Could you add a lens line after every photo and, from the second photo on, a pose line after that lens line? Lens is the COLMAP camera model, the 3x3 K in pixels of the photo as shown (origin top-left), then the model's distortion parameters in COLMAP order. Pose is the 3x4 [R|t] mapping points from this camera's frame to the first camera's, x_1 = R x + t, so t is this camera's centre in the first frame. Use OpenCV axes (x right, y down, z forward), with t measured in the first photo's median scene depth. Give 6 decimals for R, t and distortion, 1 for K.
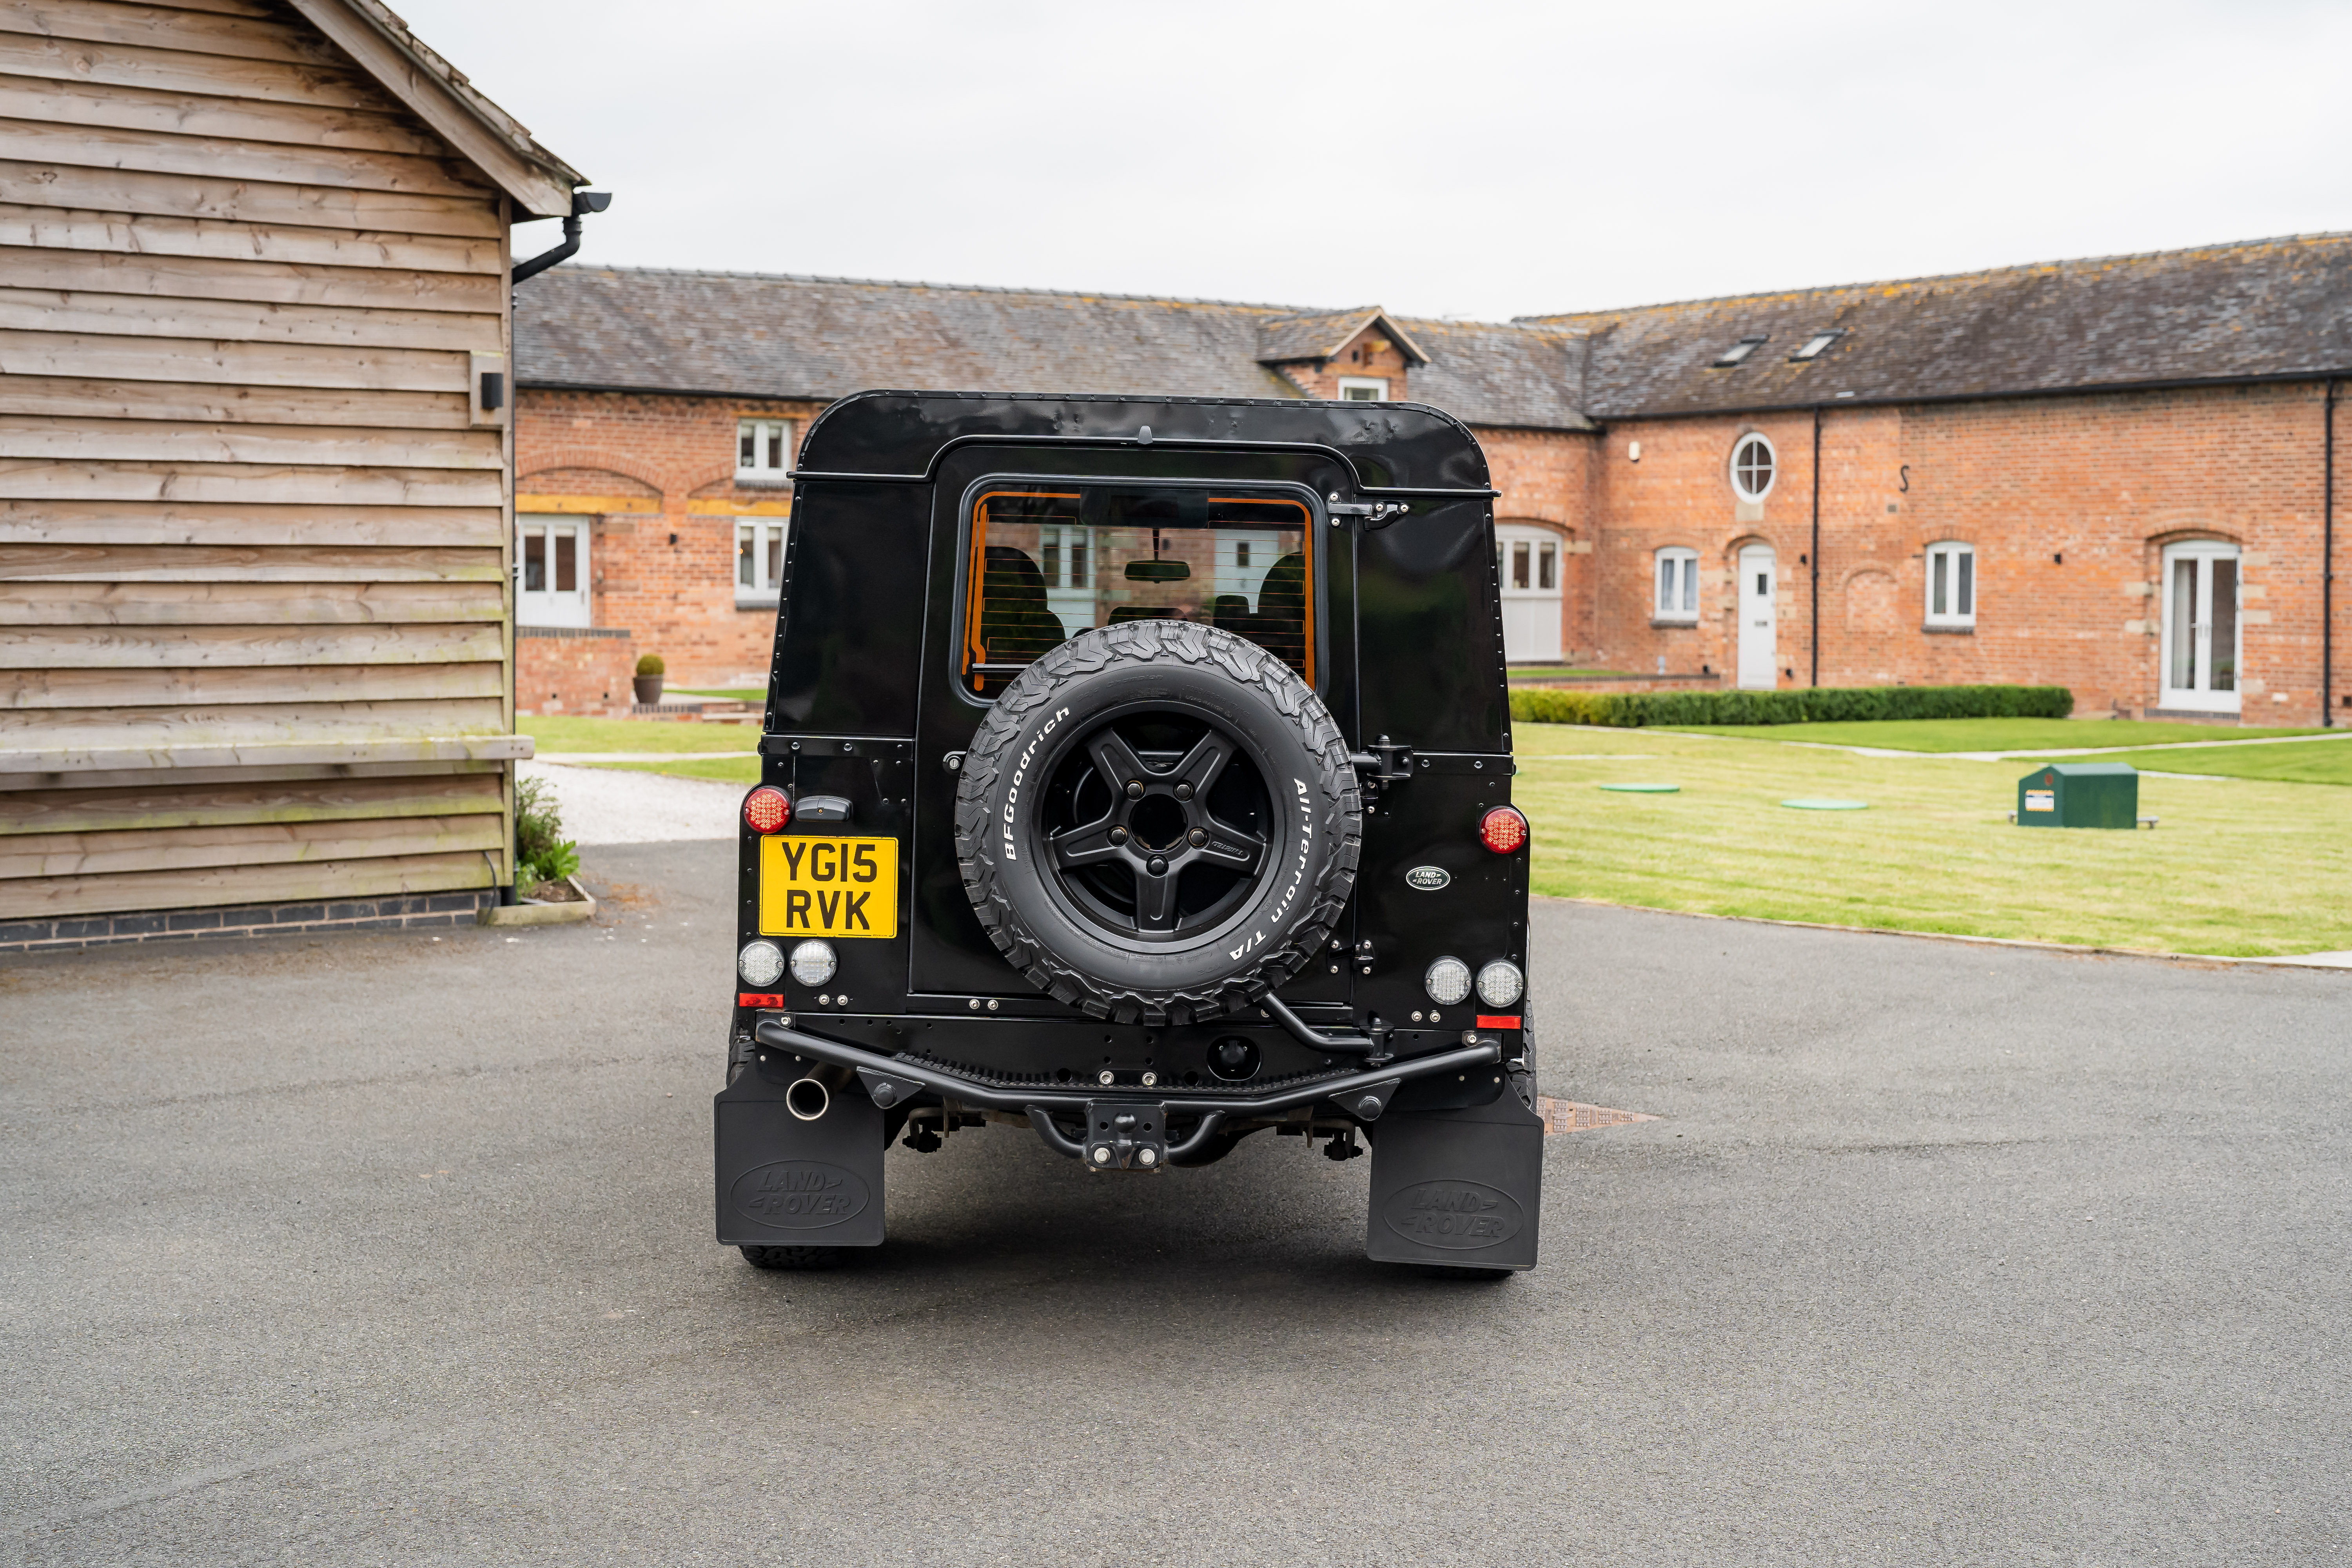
lens RADIAL K [[3349.1, 0, 1114.4], [0, 3349.1, 762.9], [0, 0, 1]] dist [-0.026968, 0.071069]
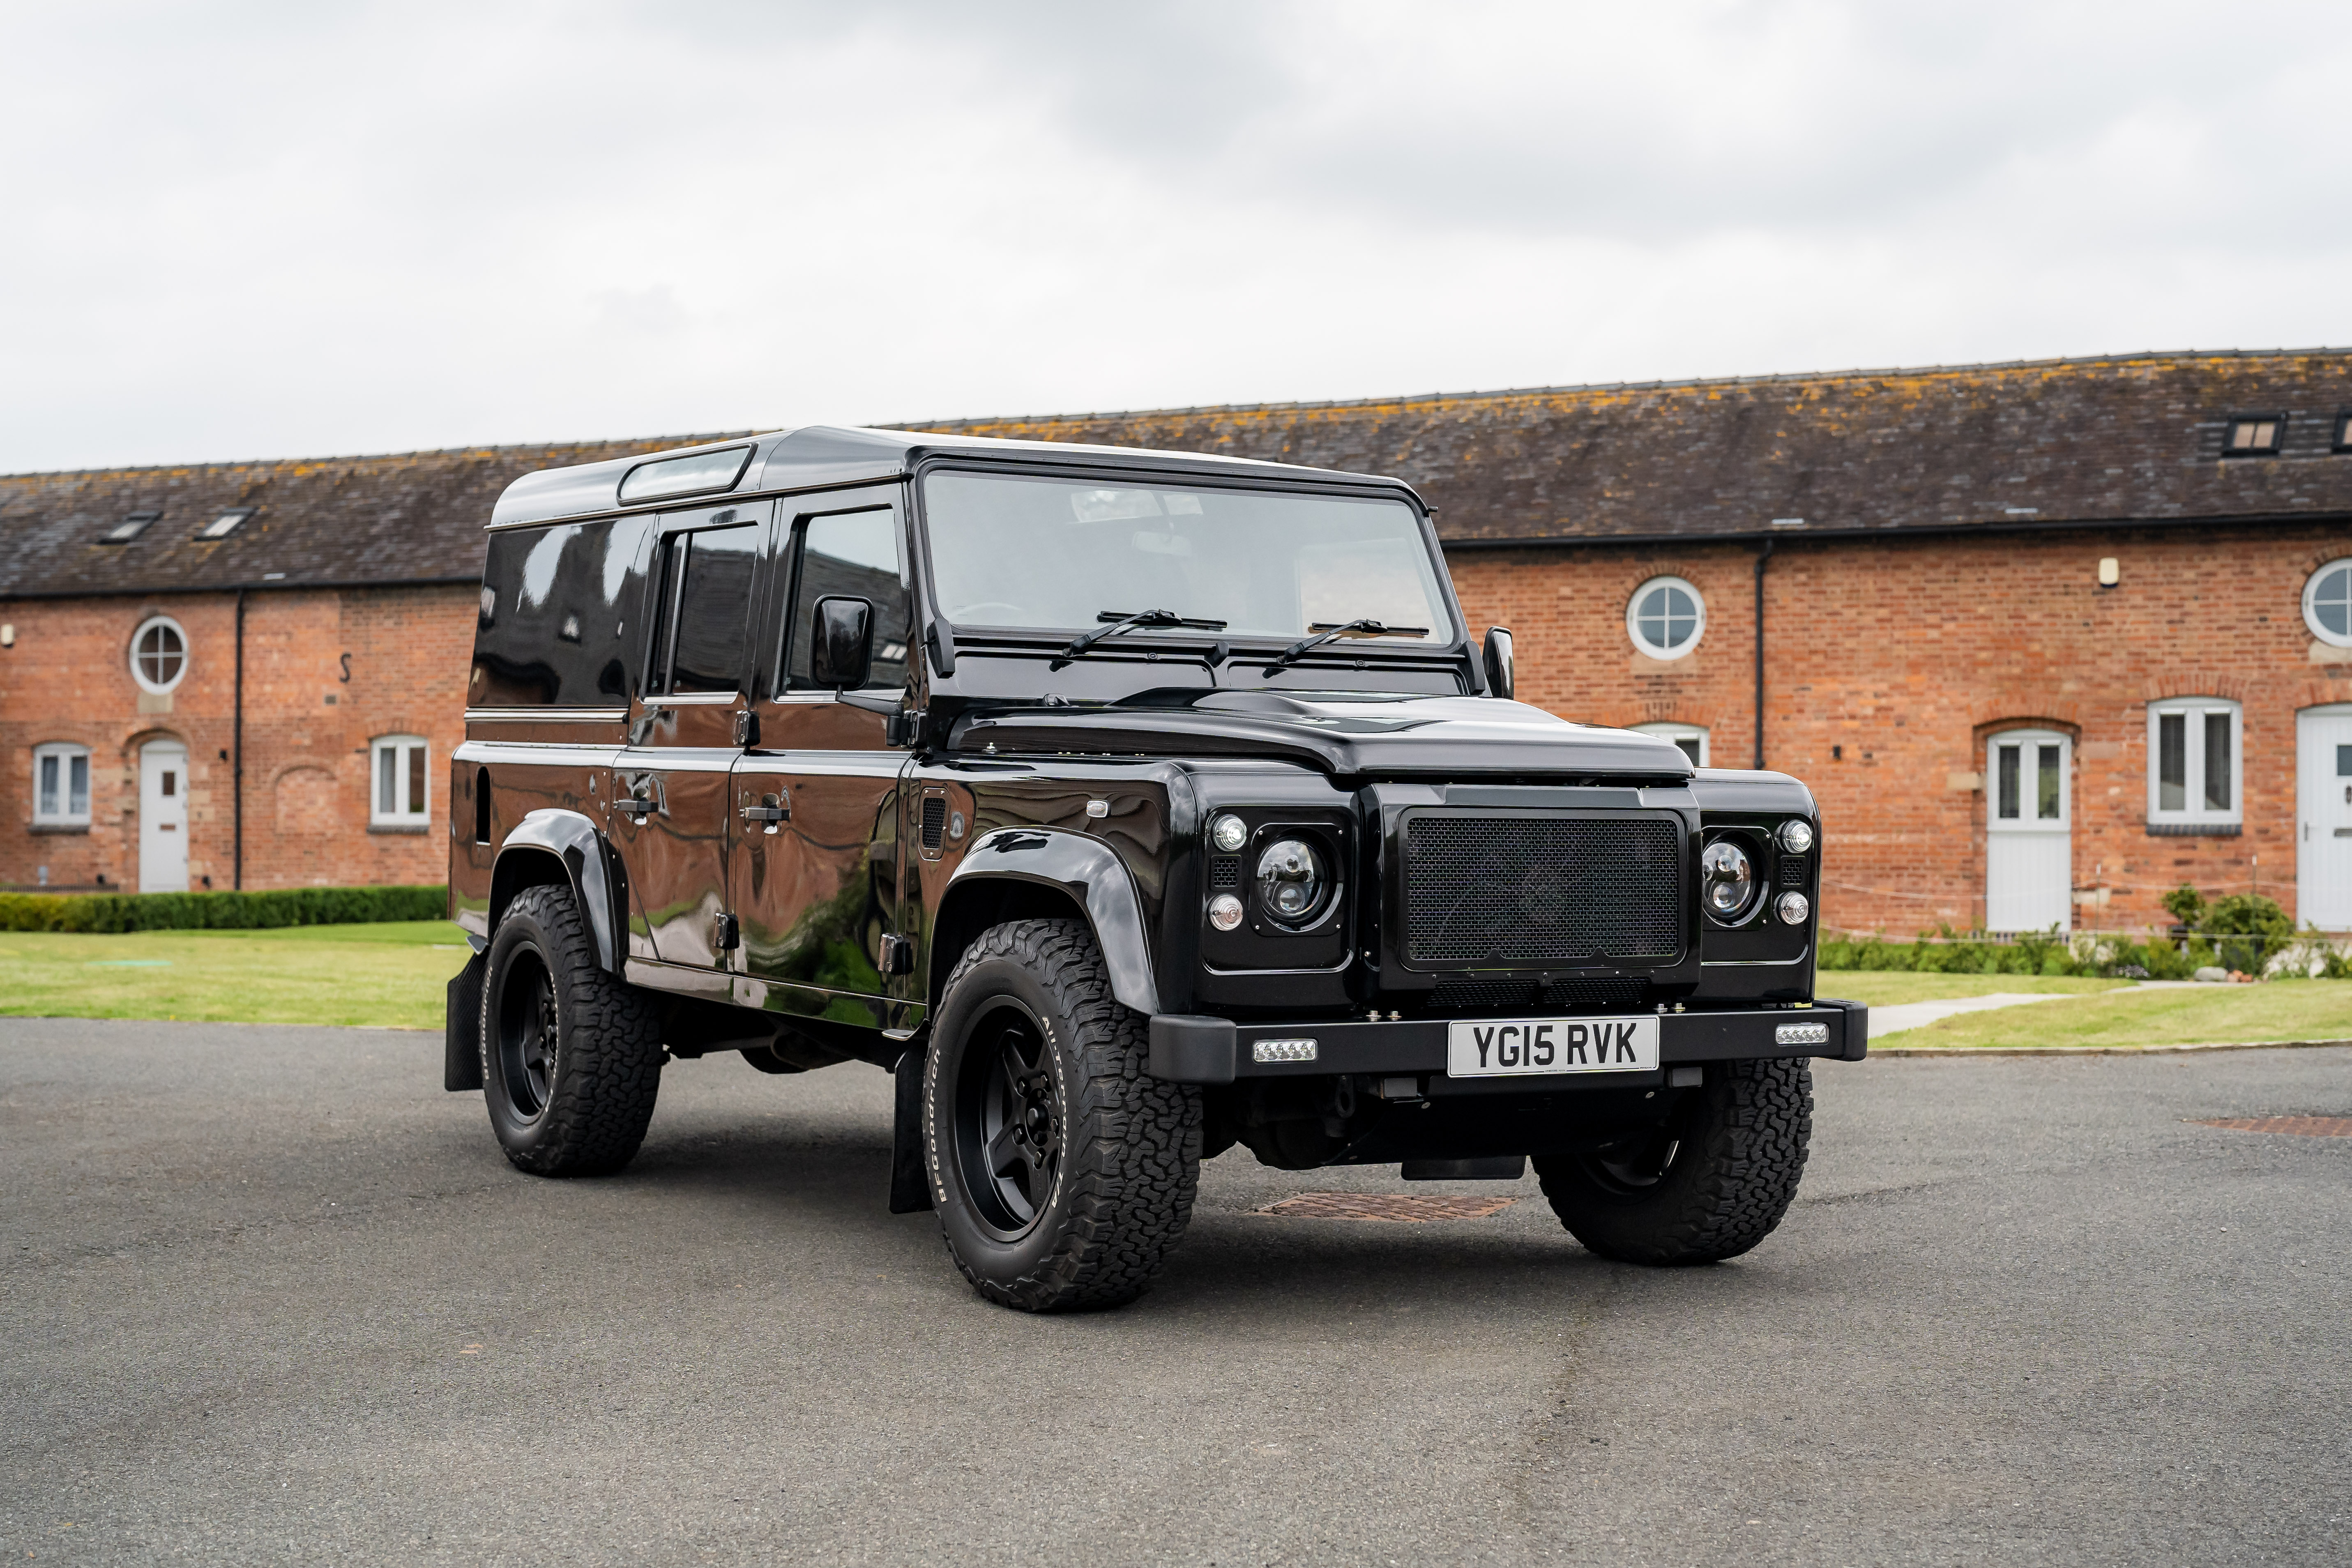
lens RADIAL K [[3469.8, 0, 1193.9], [0, 3469.8, 857.7], [0, 0, 1]] dist [0.006131, 0.004106]
pose [[0.823294, -0.005296, 0.567591, -0.122231], [0.033994, 0.998622, -0.039991, 0.014360], [-0.566597, 0.052219, 0.822339, 0.082976]]
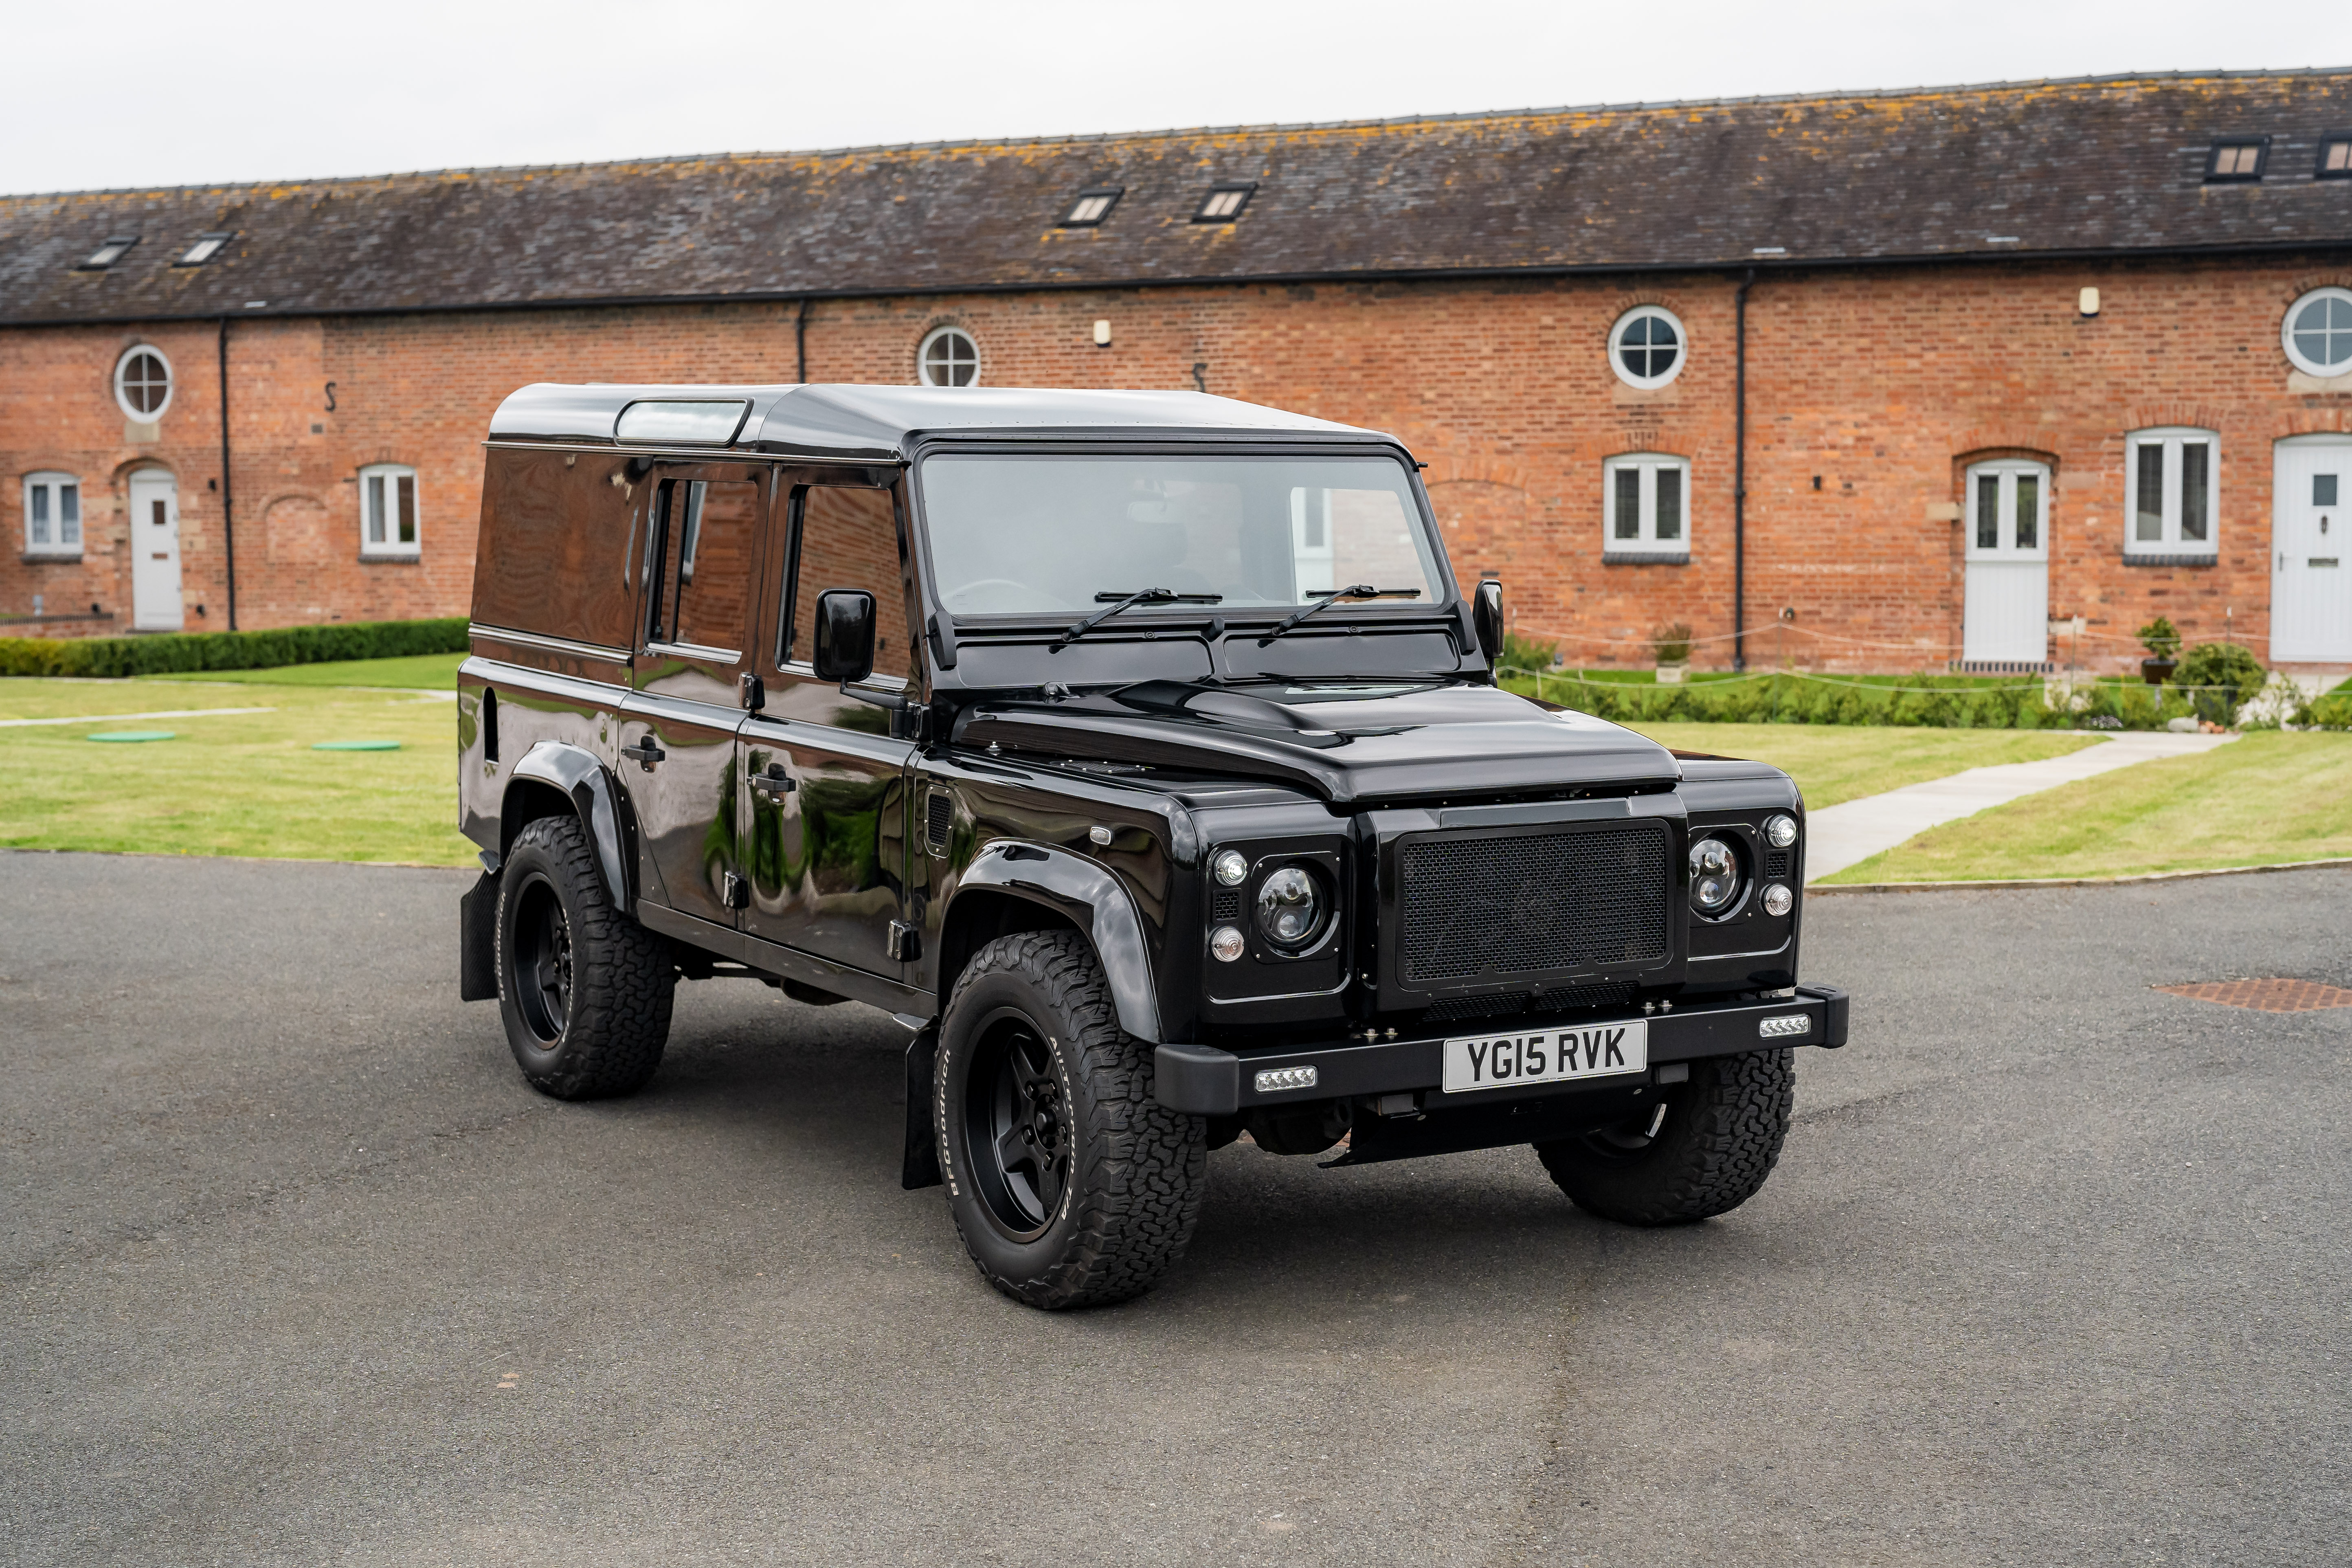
lens RADIAL K [[3462.7, 0, 1174.3], [0, 3462.7, 775.5], [0, 0, 1]] dist [-0.017380, 0.116839]
pose [[0.822763, -0.055424, 0.565676, -0.125525], [0.041276, 0.998433, 0.037789, -0.007065], [-0.566884, -0.007743, 0.823761, 0.079113]]
